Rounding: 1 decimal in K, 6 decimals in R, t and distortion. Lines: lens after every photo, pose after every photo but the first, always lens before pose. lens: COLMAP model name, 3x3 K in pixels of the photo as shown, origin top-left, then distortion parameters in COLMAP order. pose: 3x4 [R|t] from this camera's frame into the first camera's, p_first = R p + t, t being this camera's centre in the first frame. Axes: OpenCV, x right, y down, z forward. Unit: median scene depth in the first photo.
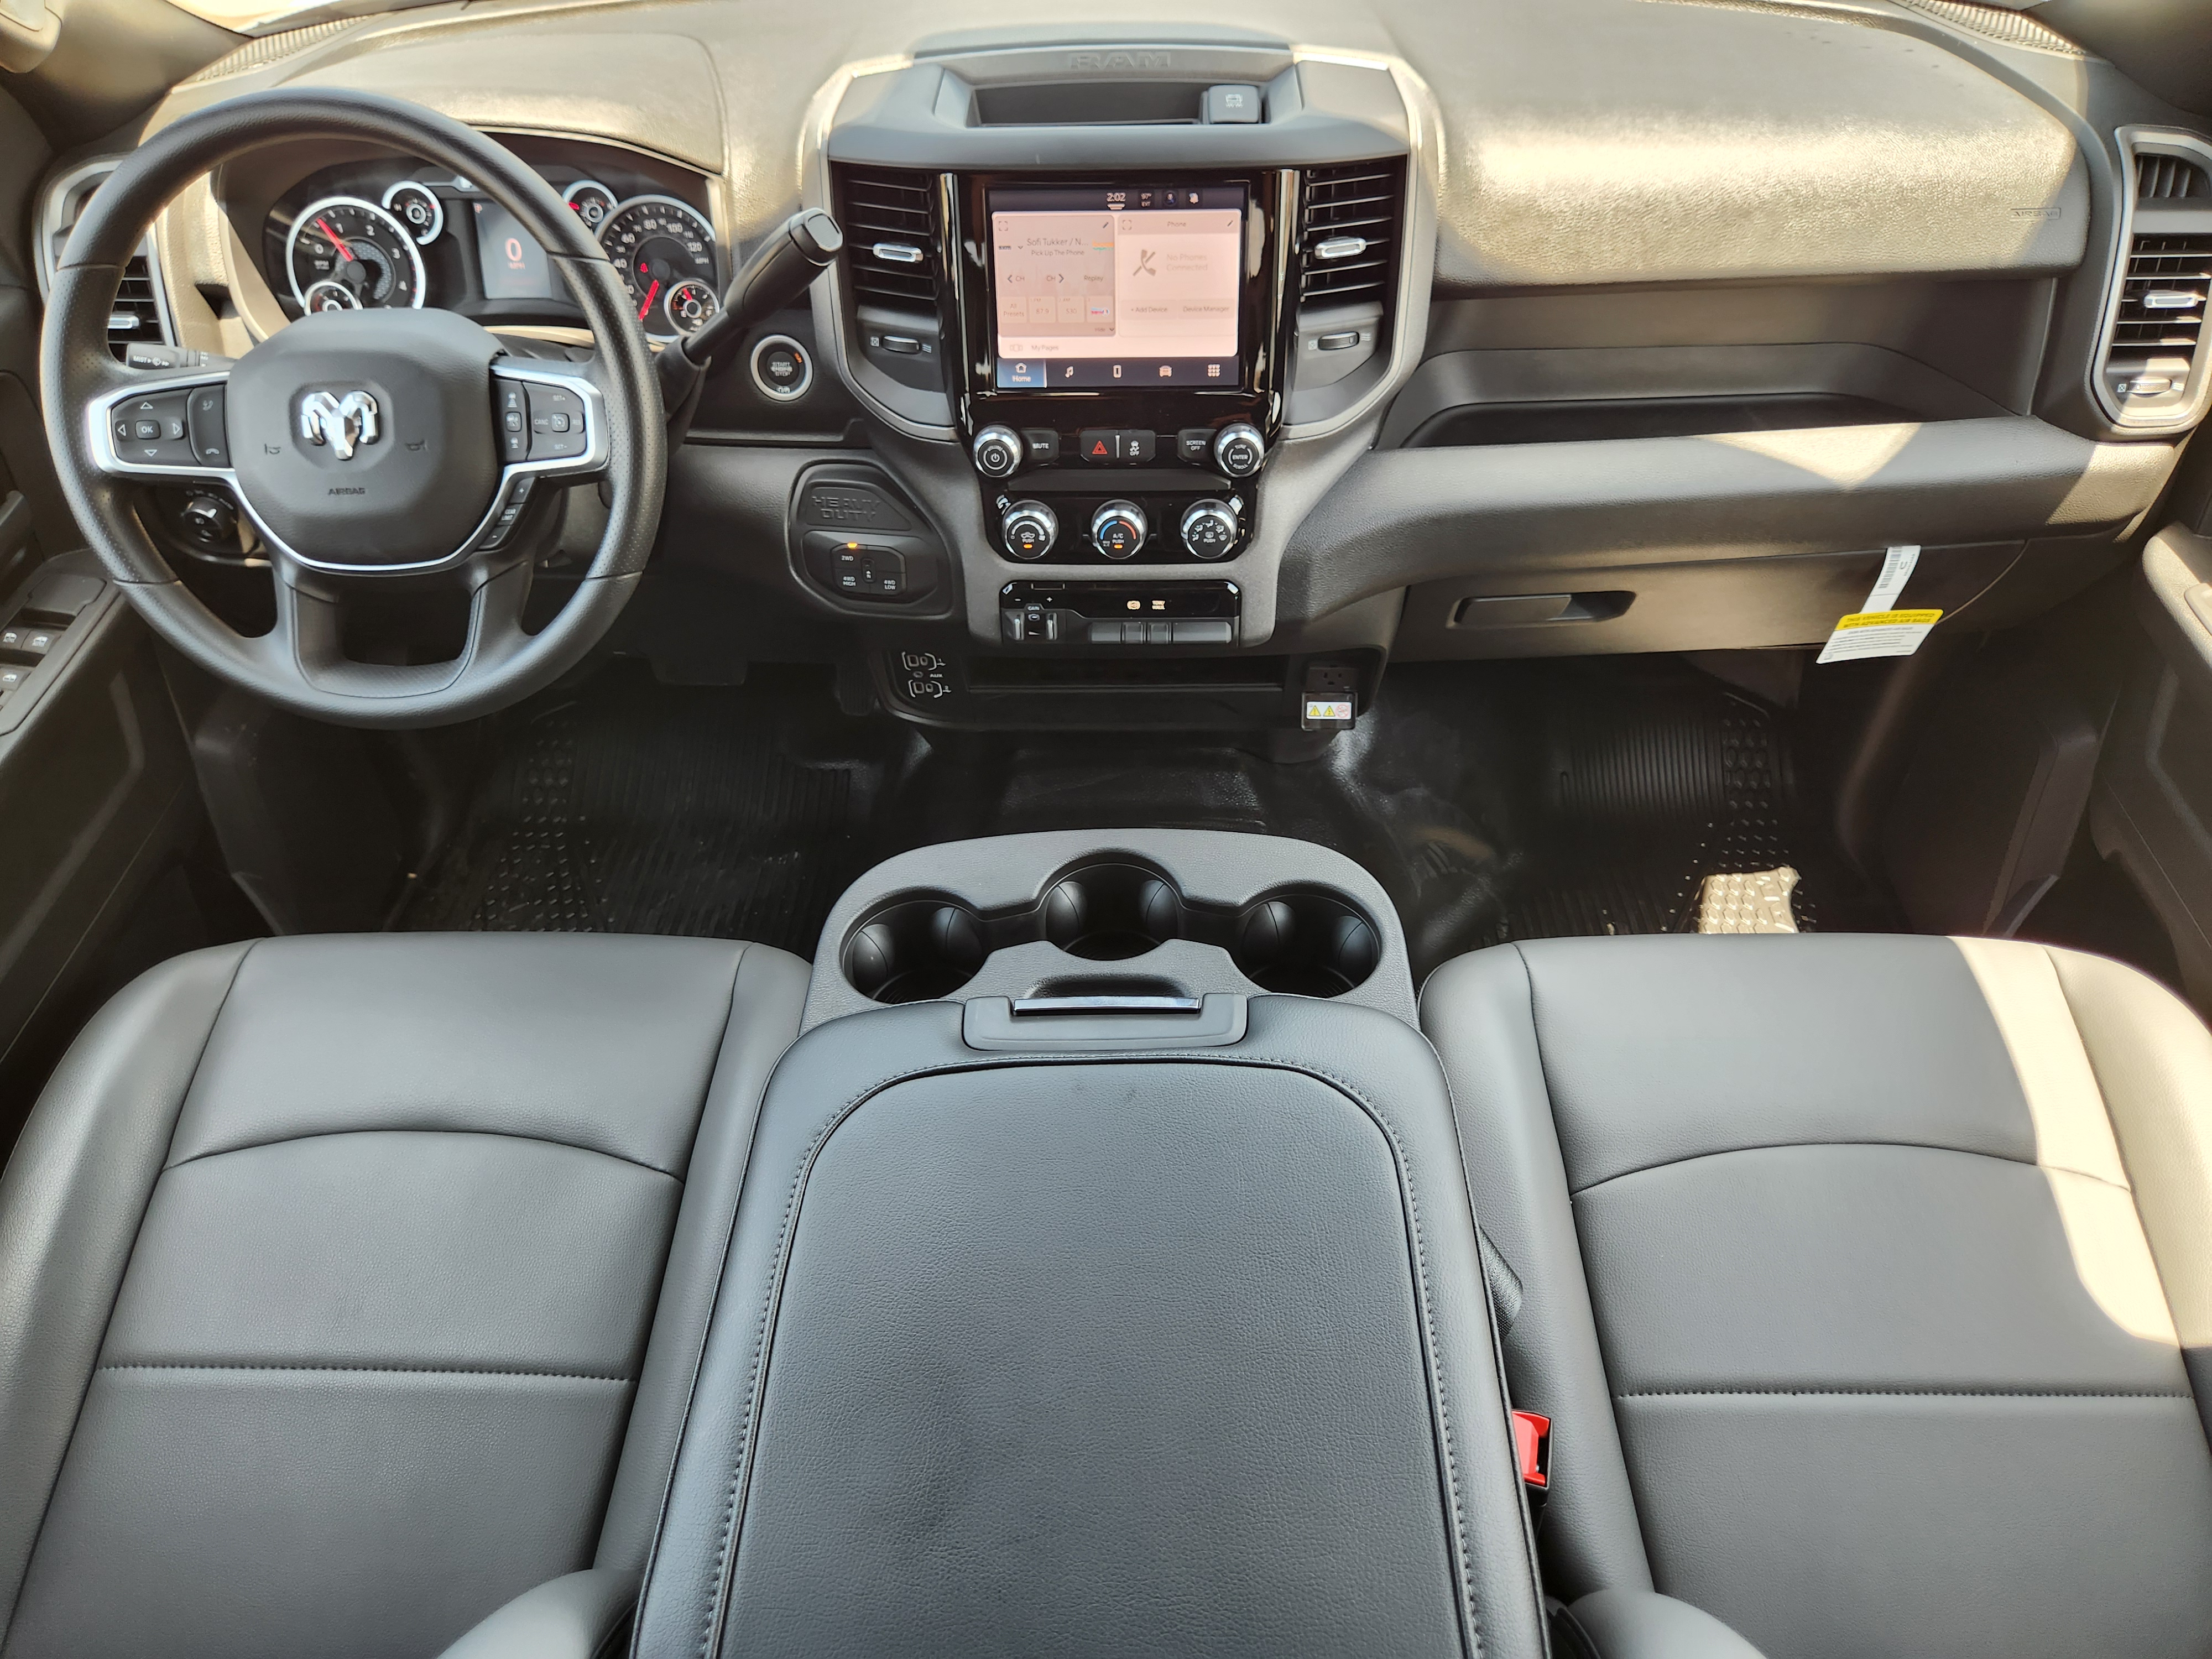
lens RADIAL K [[1463.2, 0, 1112.5], [0, 1463.2, 848.2], [0, 0, 1]] dist [0.020432, -0.000581]
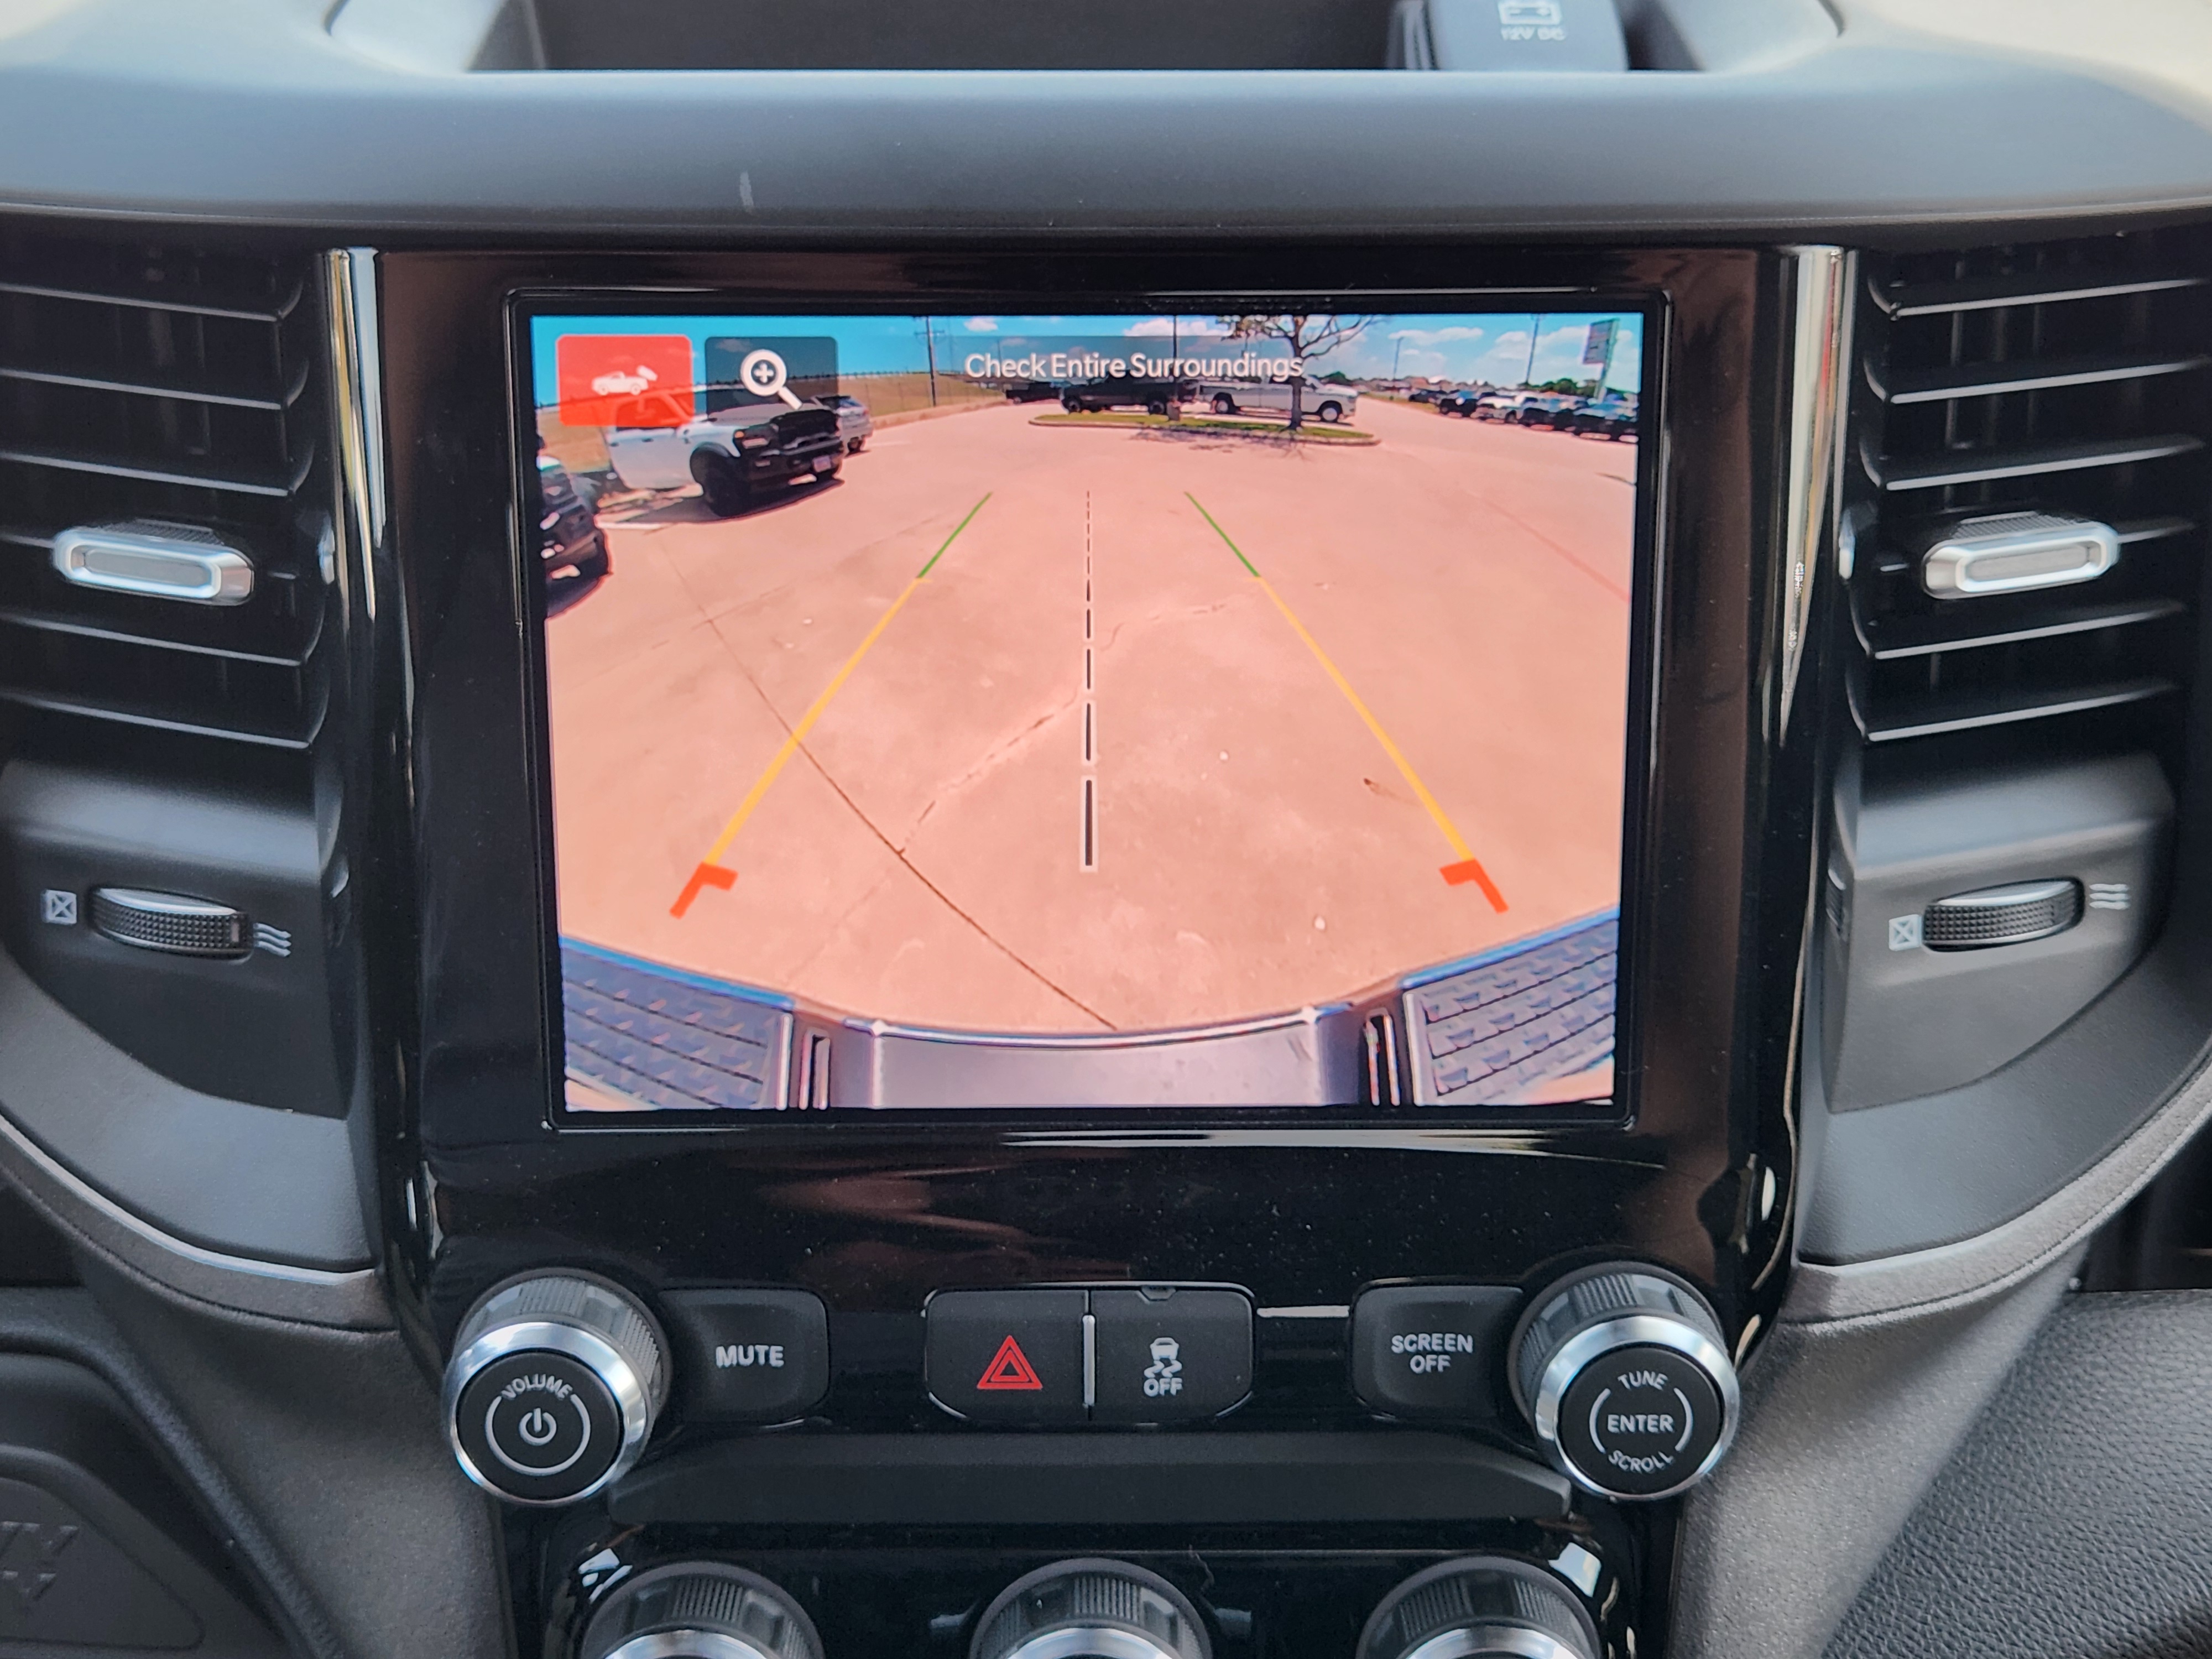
lens RADIAL K [[2855.7, 0, 1096.8], [0, 2855.7, 817.2], [0, 0, 1]] dist [0.054081, 0.000000]
pose [[0.999344, 0.002409, 0.036124, -0.011389], [0.007806, 0.959981, -0.279955, -0.228866], [-0.035353, 0.280054, 0.959333, 0.546376]]
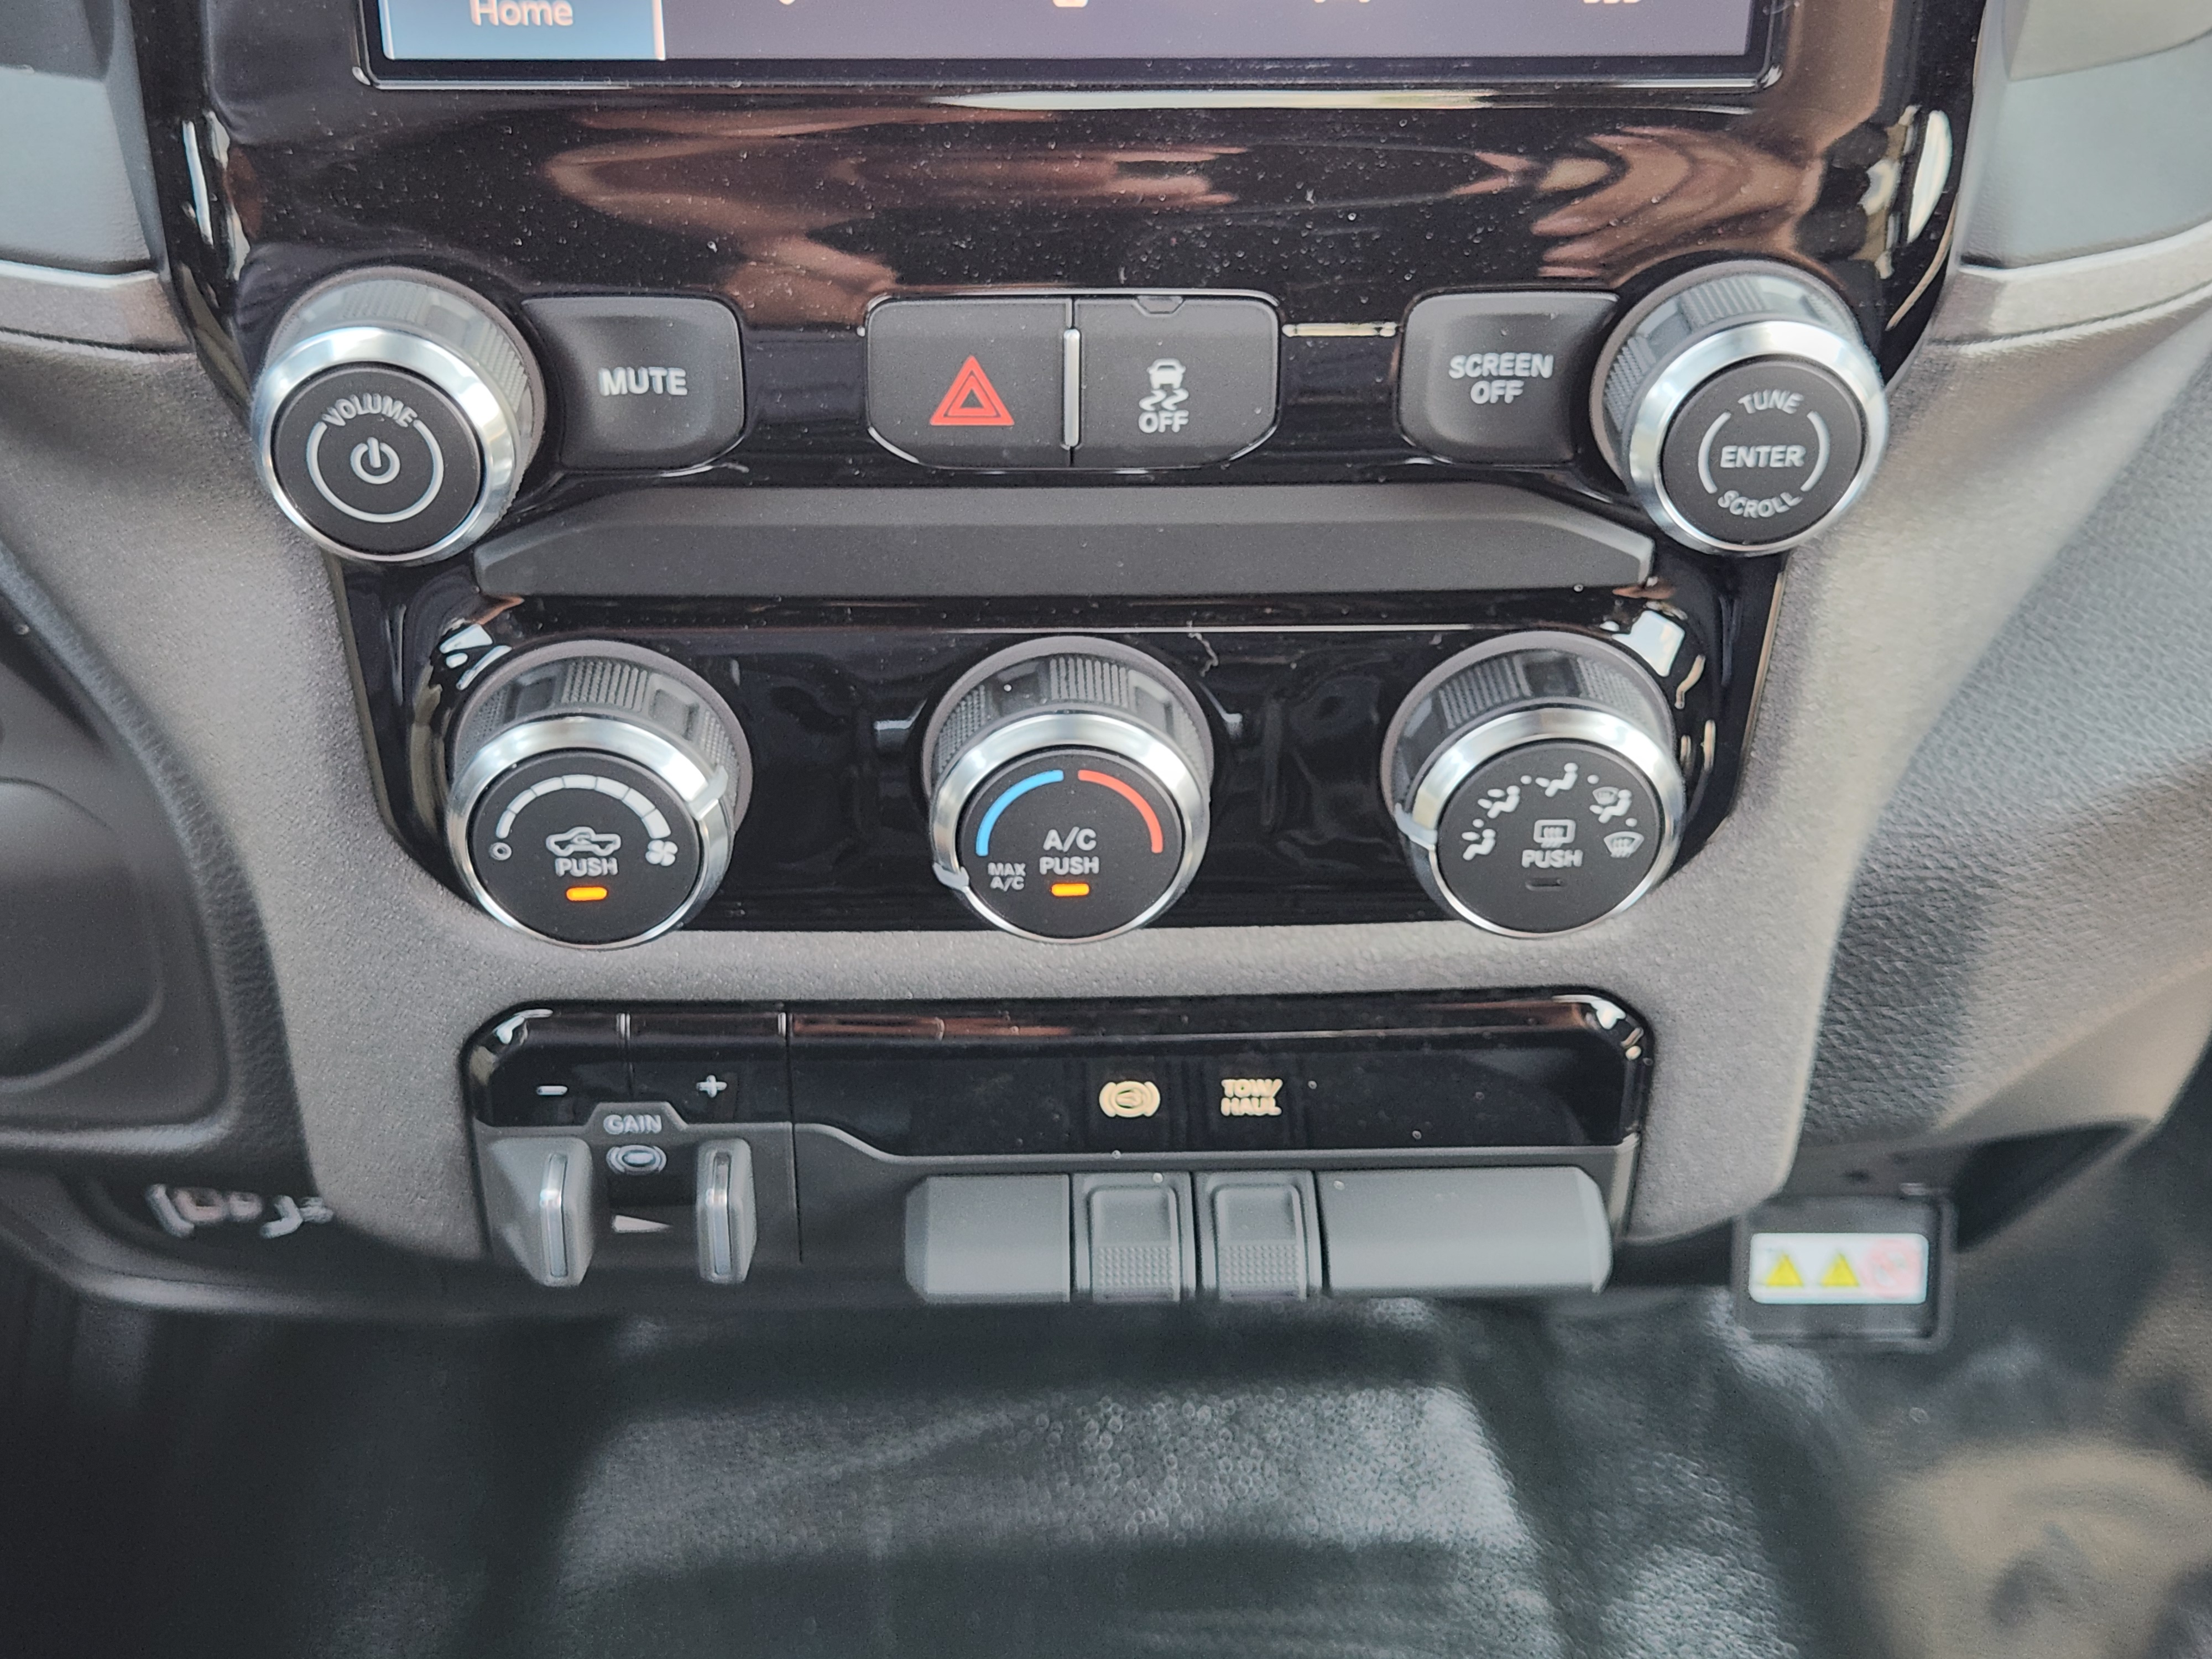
lens RADIAL K [[2931.0, 0, 1110.7], [0, 2931.0, 815.0], [0, 0, 1]] dist [0.064868, 0.000000]
pose [[0.997324, -0.012816, 0.071976, -0.018278], [0.013321, 0.999890, -0.006548, -0.217103], [-0.071884, 0.007490, 0.997385, 0.633588]]
